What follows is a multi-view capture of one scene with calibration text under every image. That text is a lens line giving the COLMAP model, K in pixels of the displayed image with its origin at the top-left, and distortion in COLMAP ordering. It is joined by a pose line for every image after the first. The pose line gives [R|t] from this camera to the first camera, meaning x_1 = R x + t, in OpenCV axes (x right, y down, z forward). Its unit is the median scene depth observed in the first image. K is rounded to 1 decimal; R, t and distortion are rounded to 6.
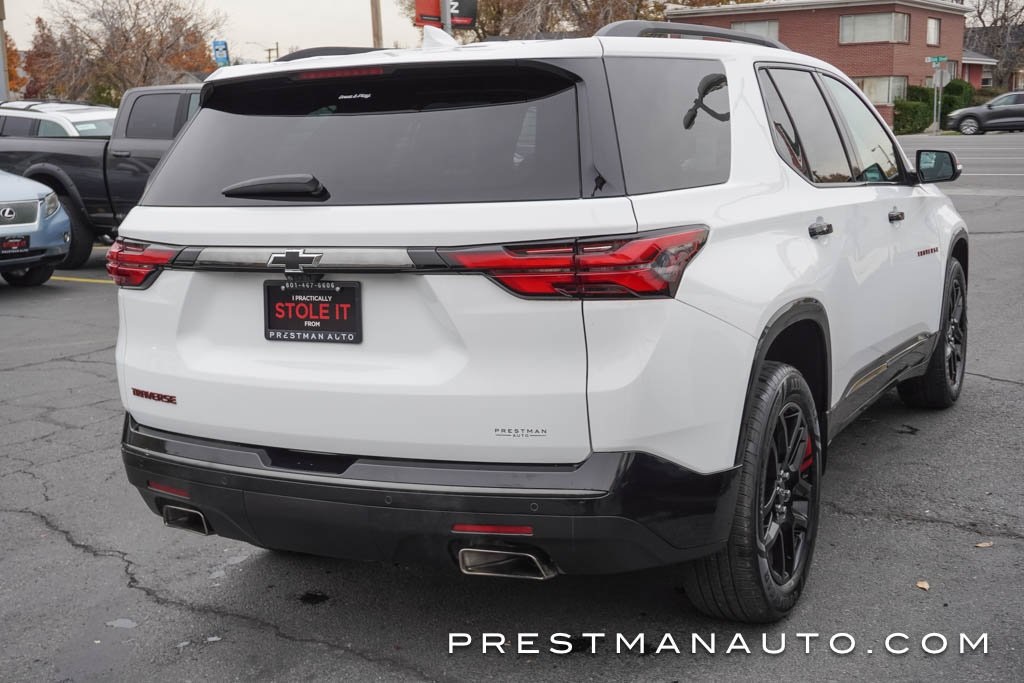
lens RADIAL K [[1263.3, 0, 514.0], [0, 1263.3, 339.6], [0, 0, 1]] dist [0.024113, 0.000000]
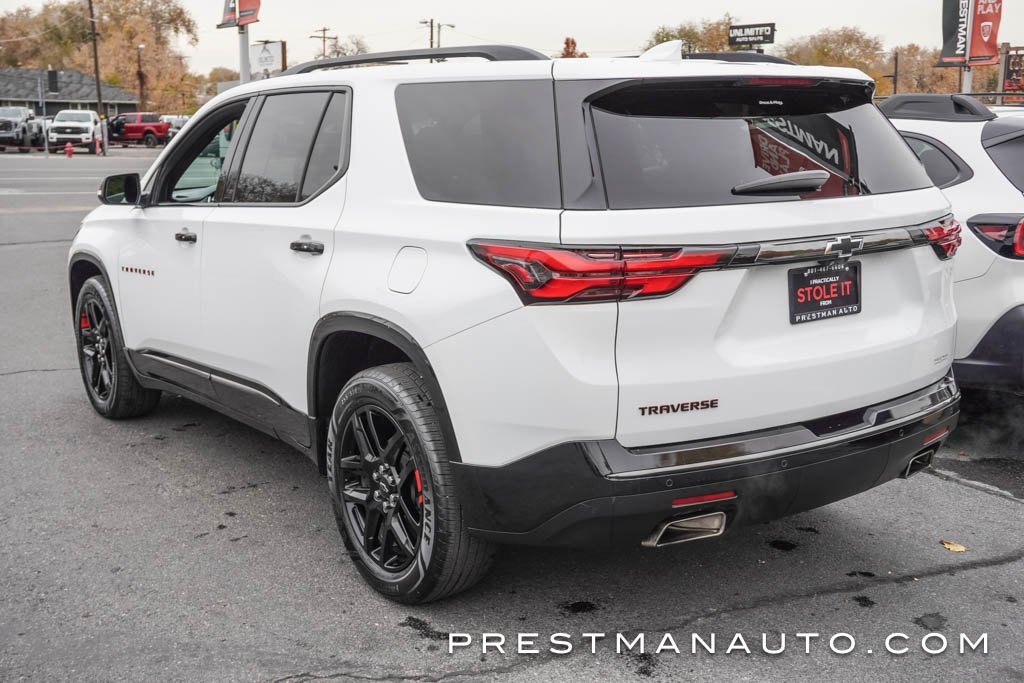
lens RADIAL K [[1175.4, 0, 511.4], [0, 1175.4, 341.8], [0, 0, 1]] dist [0.030137, 0.000000]
pose [[0.441166, -0.131315, 0.887766, -1.226042], [0.138857, 0.987312, 0.077036, -0.098390], [-0.886618, 0.089287, 0.453802, 0.773871]]
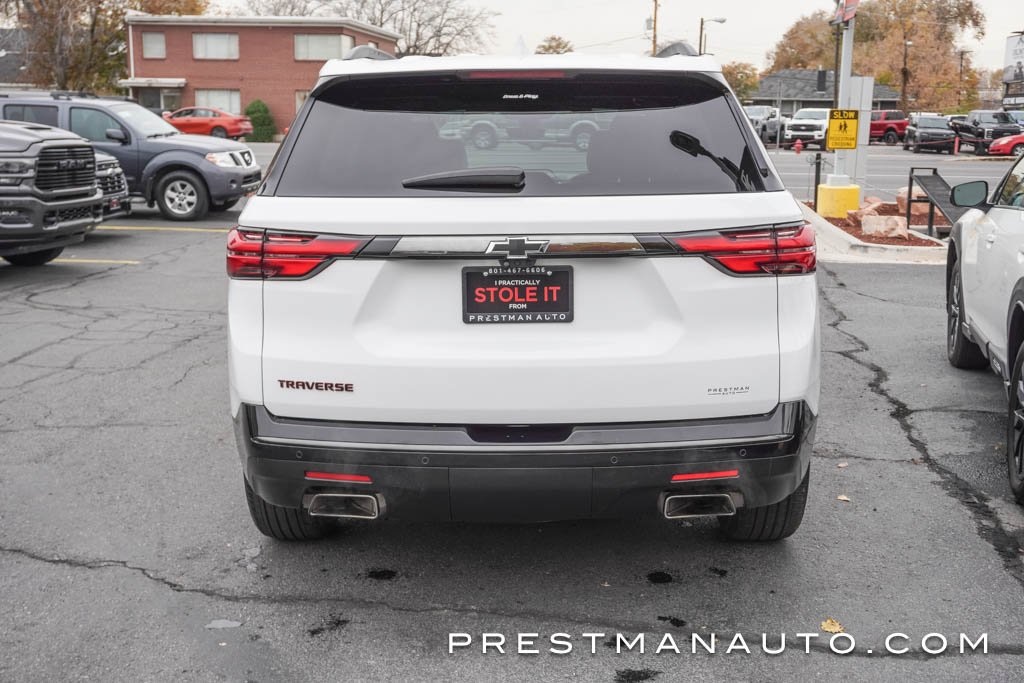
lens RADIAL K [[1174.3, 0, 508.8], [0, 1174.3, 342.5], [0, 0, 1]] dist [0.030868, 0.000000]
pose [[0.895739, -0.048026, 0.441979, -0.612093], [0.044380, 0.998842, 0.018593, -0.000443], [-0.442360, 0.002961, 0.896833, 0.102438]]
